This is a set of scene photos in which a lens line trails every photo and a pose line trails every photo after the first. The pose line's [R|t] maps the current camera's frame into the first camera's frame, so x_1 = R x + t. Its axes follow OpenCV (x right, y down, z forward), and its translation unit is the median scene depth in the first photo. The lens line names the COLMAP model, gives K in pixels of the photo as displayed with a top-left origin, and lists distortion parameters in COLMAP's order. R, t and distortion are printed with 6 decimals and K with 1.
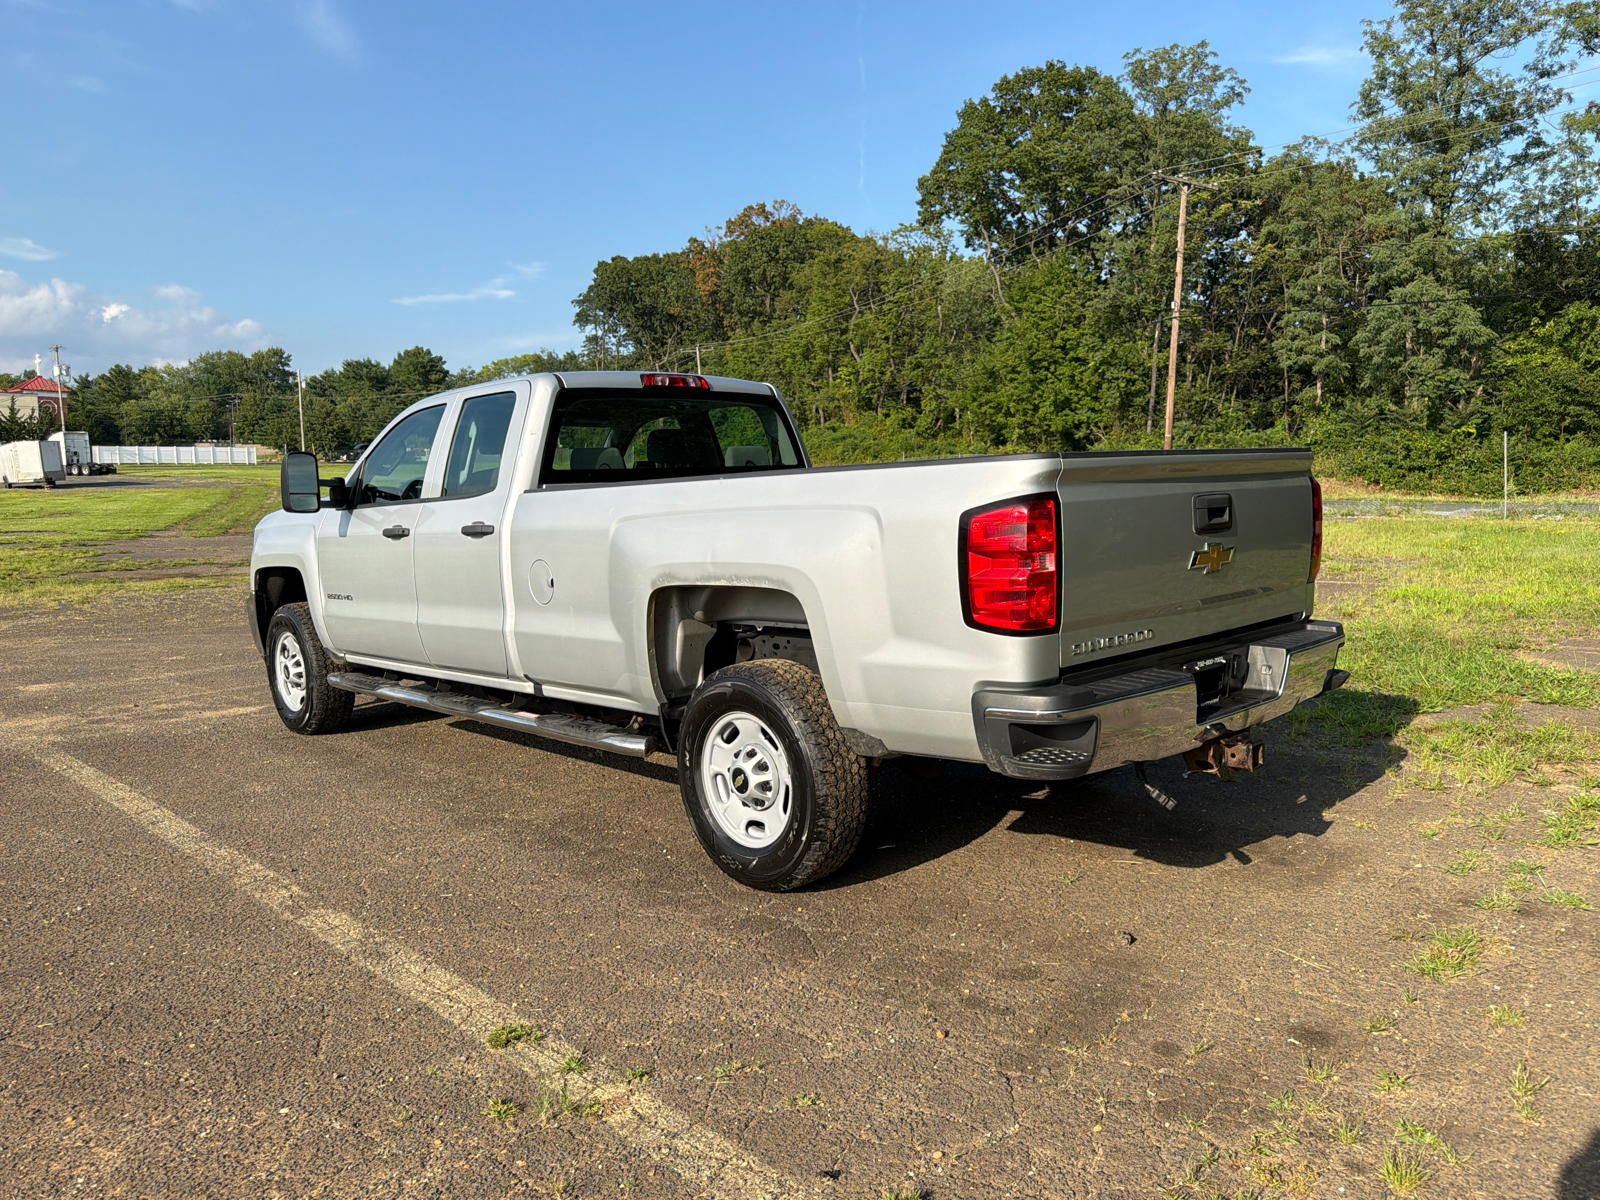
lens RADIAL K [[1143.1, 0, 801.0], [0, 1143.1, 626.7], [0, 0, 1]] dist [0.088346, -0.128379]
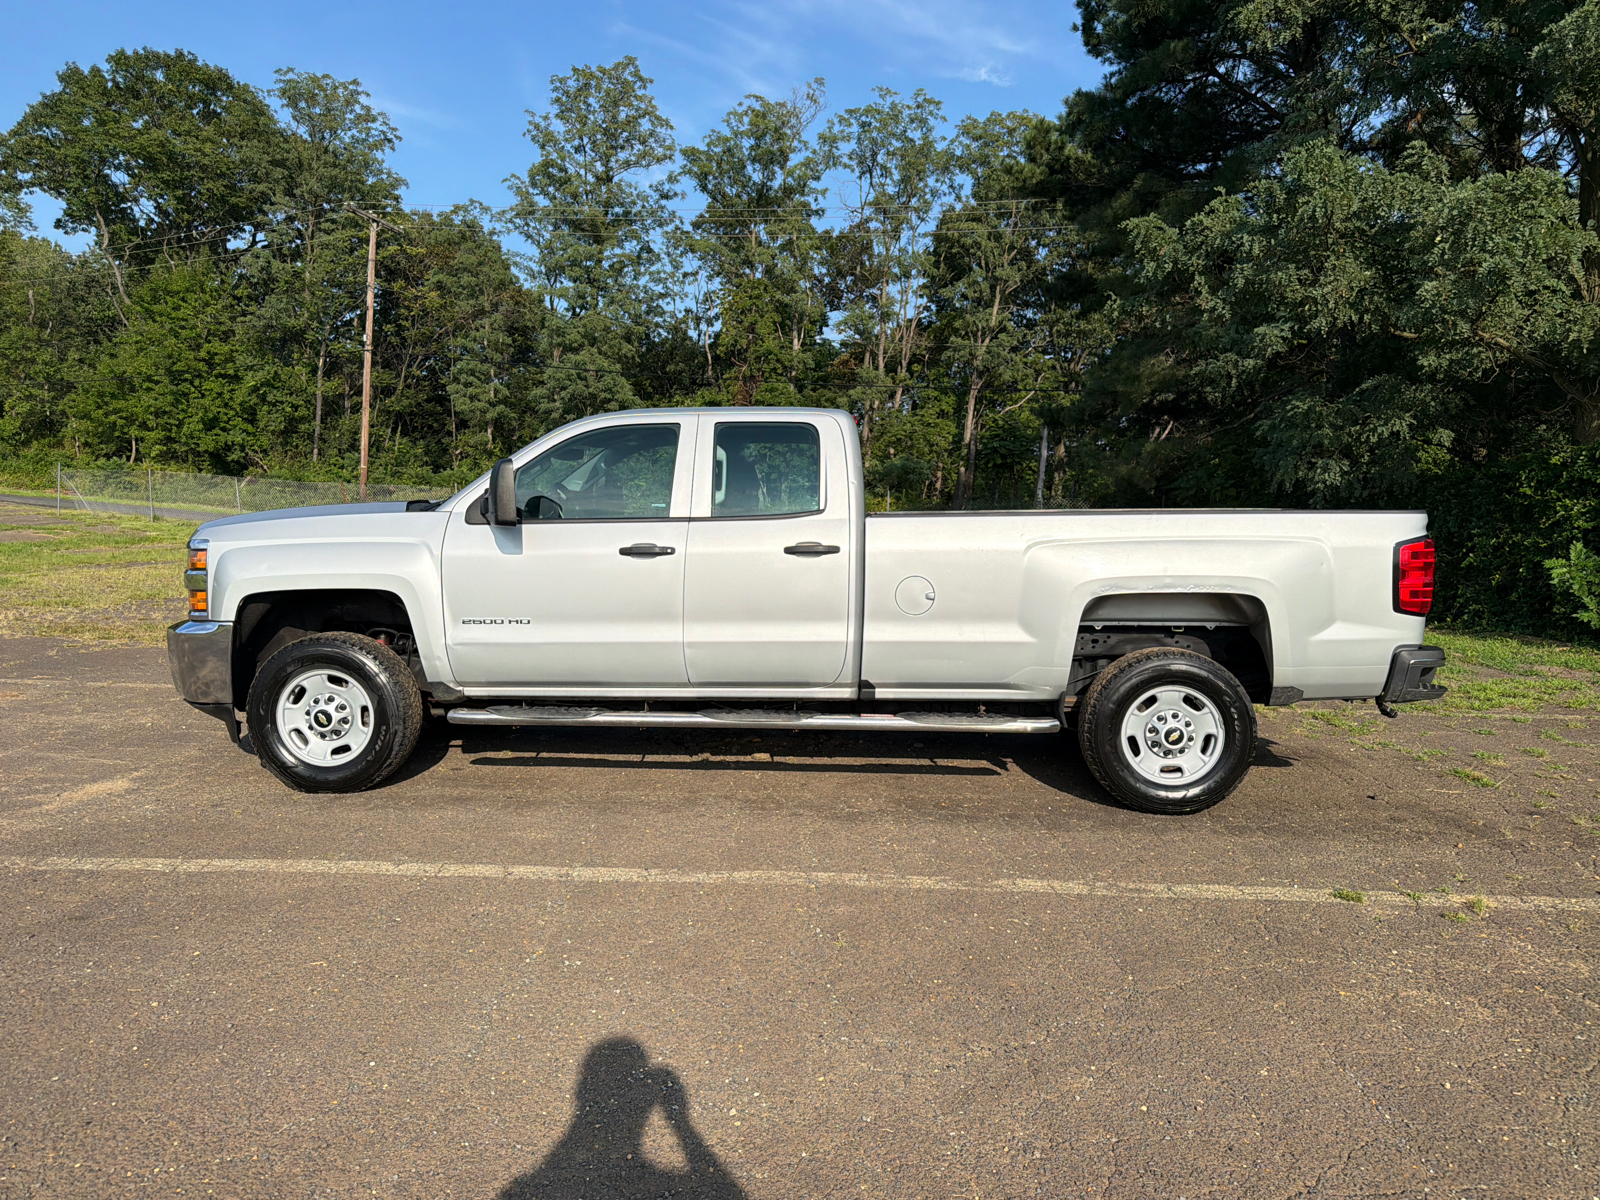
lens RADIAL K [[1146.4, 0, 806.7], [0, 1146.4, 631.5], [0, 0, 1]] dist [0.068382, -0.091329]
pose [[0.714488, -0.031852, 0.698923, -0.088466], [0.049081, 0.998784, -0.004657, -0.000229], [-0.697924, 0.037631, 0.715182, 0.018704]]
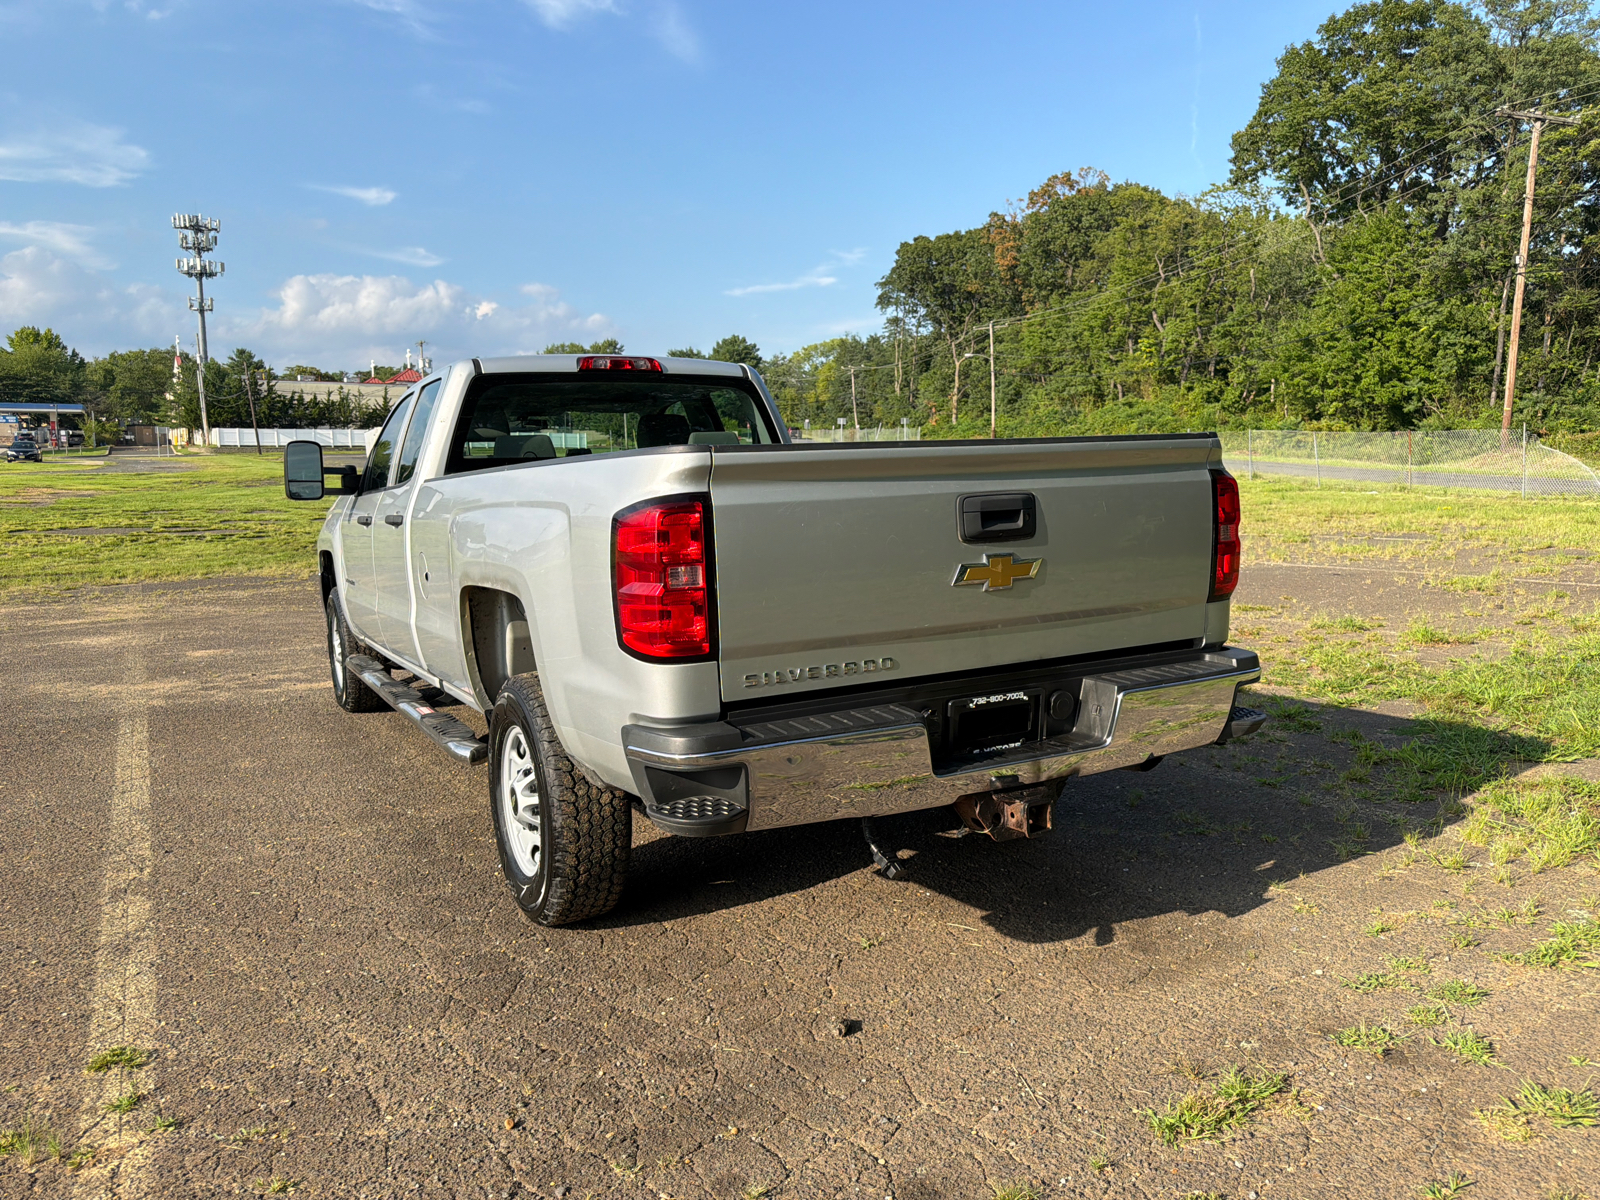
lens RADIAL K [[1146.4, 0, 806.7], [0, 1146.4, 631.5], [0, 0, 1]] dist [0.068382, -0.091329]
pose [[0.966371, 0.036906, -0.254488, 0.028524], [-0.031588, 0.999189, 0.024954, -0.002225], [0.255203, -0.016076, 0.966754, 0.011991]]
